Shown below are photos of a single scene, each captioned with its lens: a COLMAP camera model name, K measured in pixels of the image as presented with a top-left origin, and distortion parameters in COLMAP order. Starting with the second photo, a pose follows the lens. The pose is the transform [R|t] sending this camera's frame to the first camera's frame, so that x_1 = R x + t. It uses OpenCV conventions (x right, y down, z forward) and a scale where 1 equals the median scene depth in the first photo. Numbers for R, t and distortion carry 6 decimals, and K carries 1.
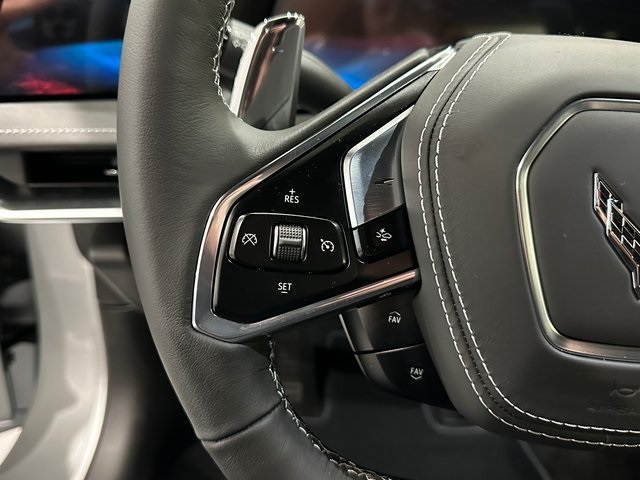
lens RADIAL K [[545.3, 0, 320.0], [0, 545.3, 240.0], [0, 0, 1]] dist [0.106758, -0.220893]
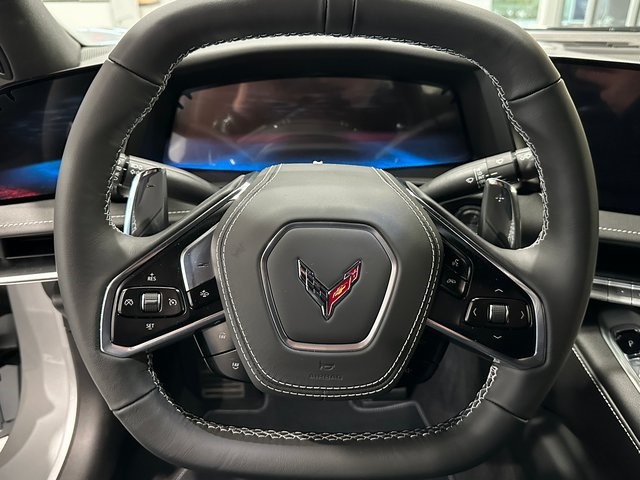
lens RADIAL K [[545.3, 0, 320.0], [0, 545.3, 240.0], [0, 0, 1]] dist [0.106758, -0.220893]
pose [[0.997363, -0.063141, 0.035794, 0.455989], [0.063229, 0.997998, -0.001319, -0.164969], [-0.035639, 0.003579, 0.999358, -0.889379]]
